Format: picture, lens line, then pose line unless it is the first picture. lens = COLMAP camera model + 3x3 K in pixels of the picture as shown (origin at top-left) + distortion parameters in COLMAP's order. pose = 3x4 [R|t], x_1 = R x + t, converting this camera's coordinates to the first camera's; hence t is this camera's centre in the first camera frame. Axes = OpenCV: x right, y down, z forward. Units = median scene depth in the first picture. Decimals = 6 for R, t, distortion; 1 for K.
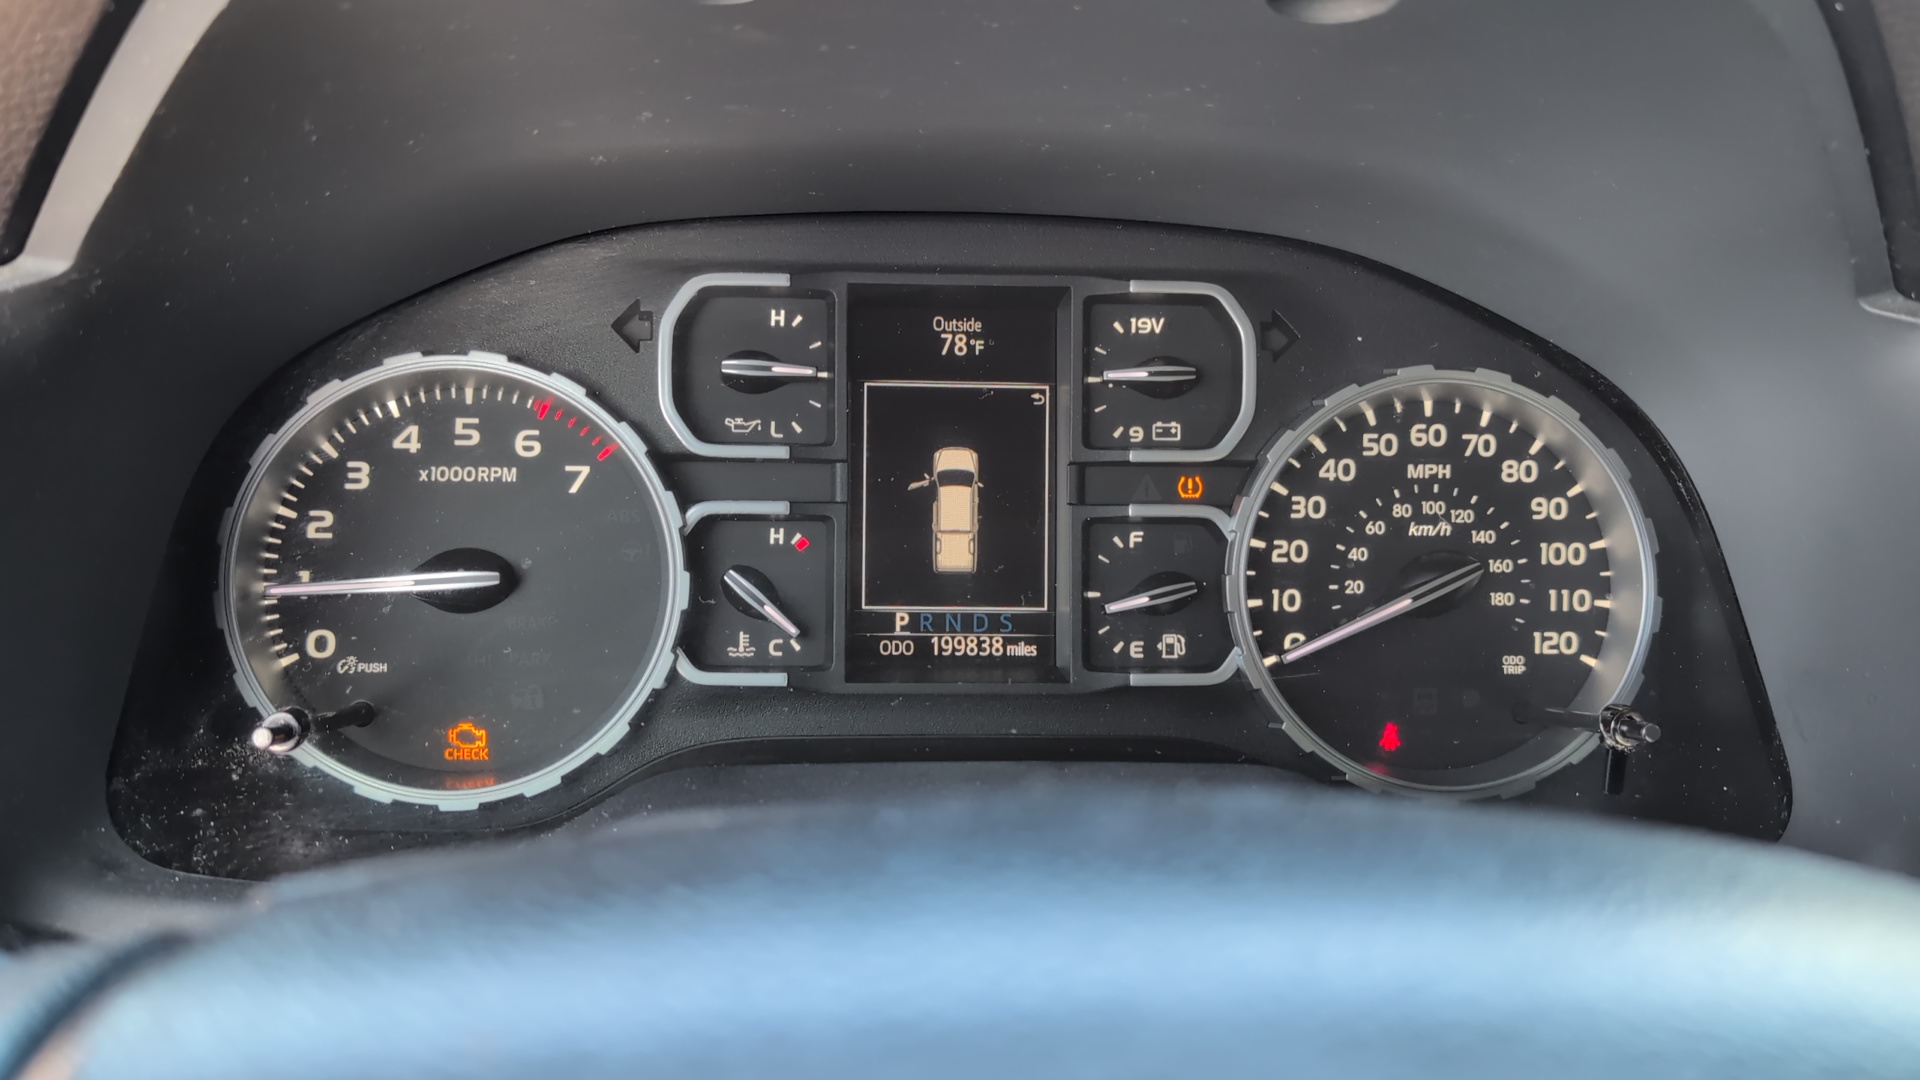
lens RADIAL K [[1610.0, 0, 964.7], [0, 1610.0, 544.8], [0, 0, 1]] dist [0.033758, -0.082495]
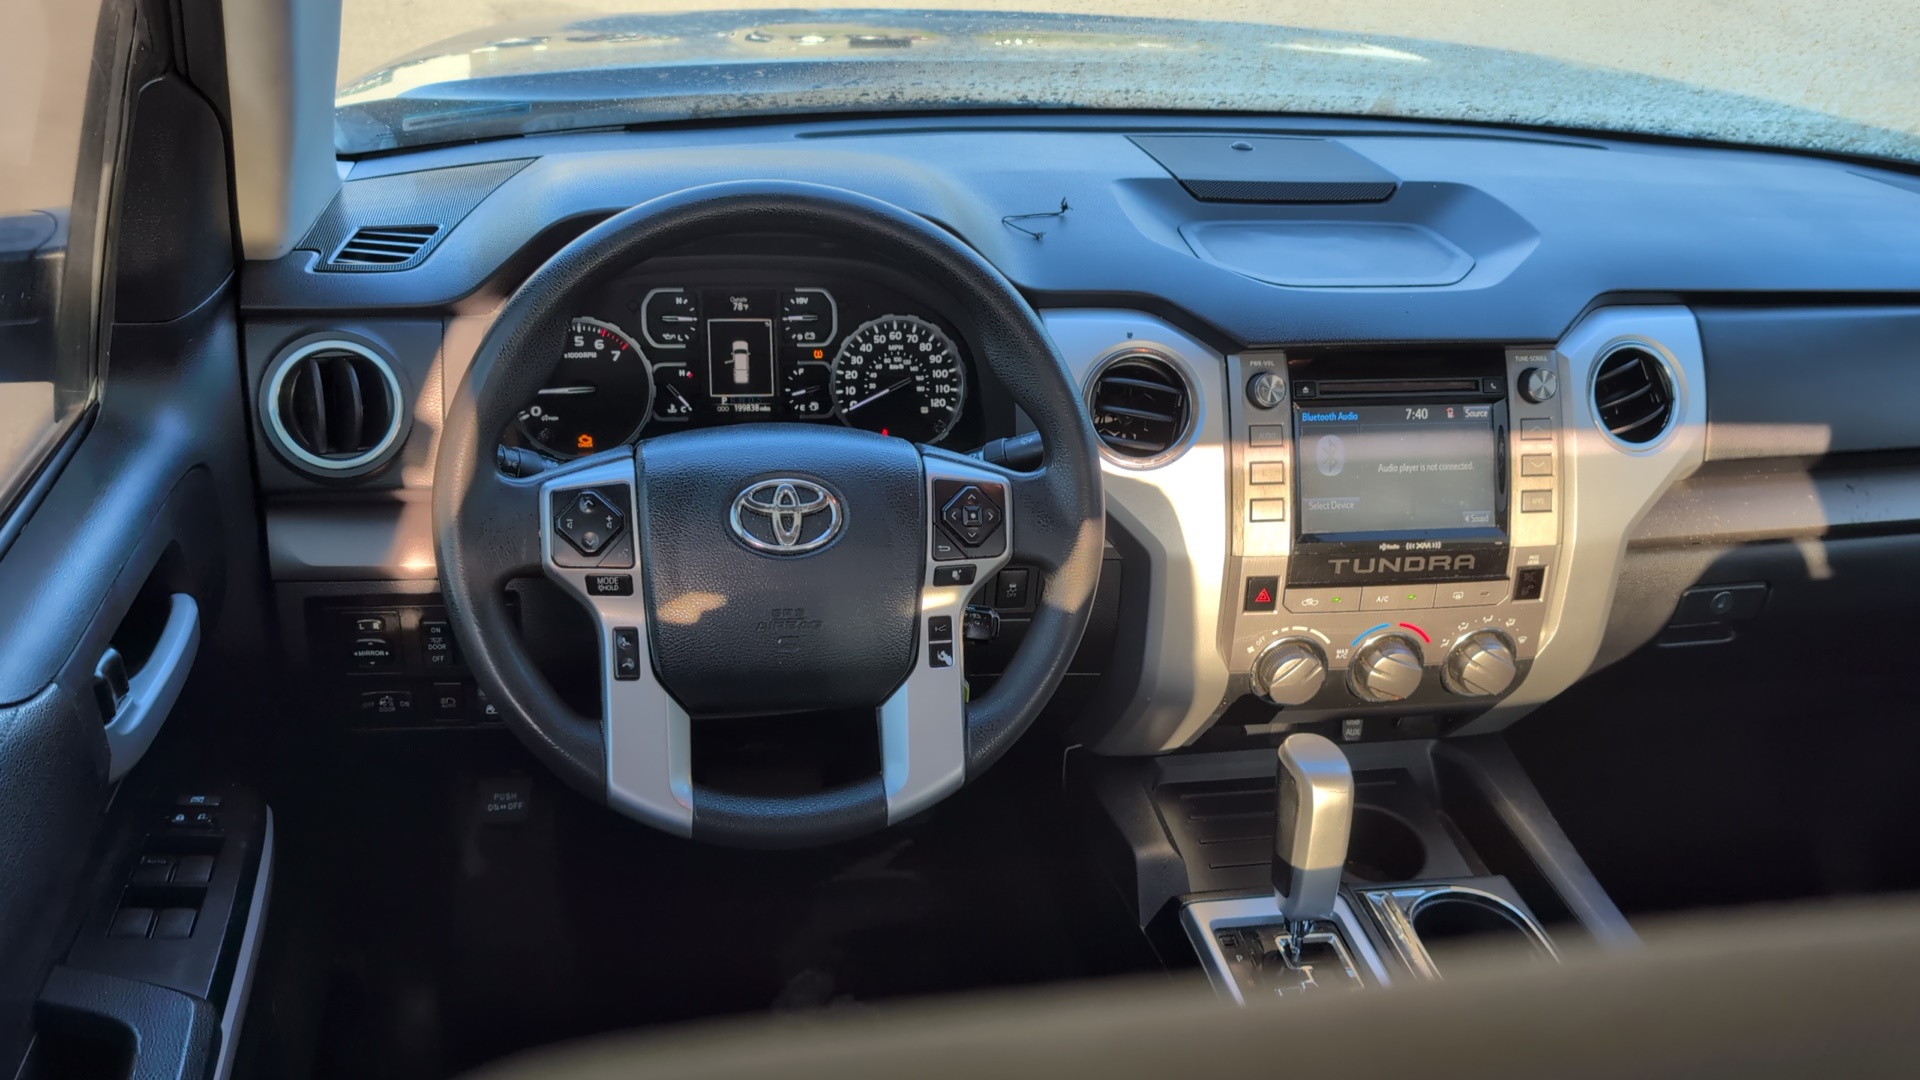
lens RADIAL K [[1610.0, 0, 964.7], [0, 1610.0, 544.8], [0, 0, 1]] dist [0.033758, -0.082495]
pose [[0.991463, -0.032485, 0.126278, 0.017902], [0.014049, 0.989445, 0.144229, -0.114775], [-0.129630, -0.141224, 0.981454, -2.087145]]
